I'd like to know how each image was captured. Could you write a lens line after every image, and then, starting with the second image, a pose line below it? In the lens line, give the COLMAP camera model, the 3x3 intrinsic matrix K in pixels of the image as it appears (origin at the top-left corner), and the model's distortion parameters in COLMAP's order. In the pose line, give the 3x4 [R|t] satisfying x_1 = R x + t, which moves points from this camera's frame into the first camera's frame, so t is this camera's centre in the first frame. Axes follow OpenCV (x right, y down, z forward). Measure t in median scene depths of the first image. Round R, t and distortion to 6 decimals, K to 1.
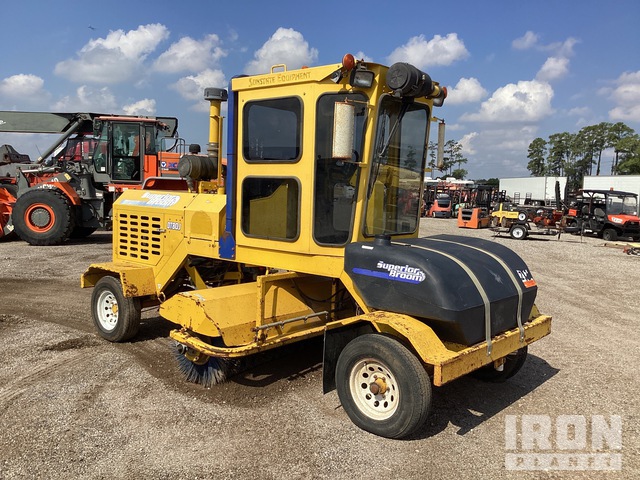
lens RADIAL K [[570.8, 0, 319.5], [0, 570.8, 233.5], [0, 0, 1]] dist [0.097575, -0.040521]
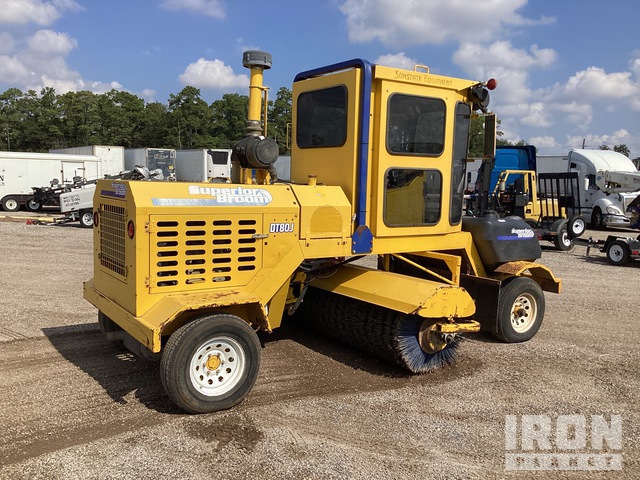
lens RADIAL K [[570.8, 0, 306.1], [0, 570.8, 232.8], [0, 0, 1]] dist [0.097575, -0.040521]
pose [[0.263263, -0.123257, 0.956818, -0.968285], [0.051673, 0.992182, 0.113595, -0.090941], [-0.963339, 0.019537, 0.267574, 0.736381]]
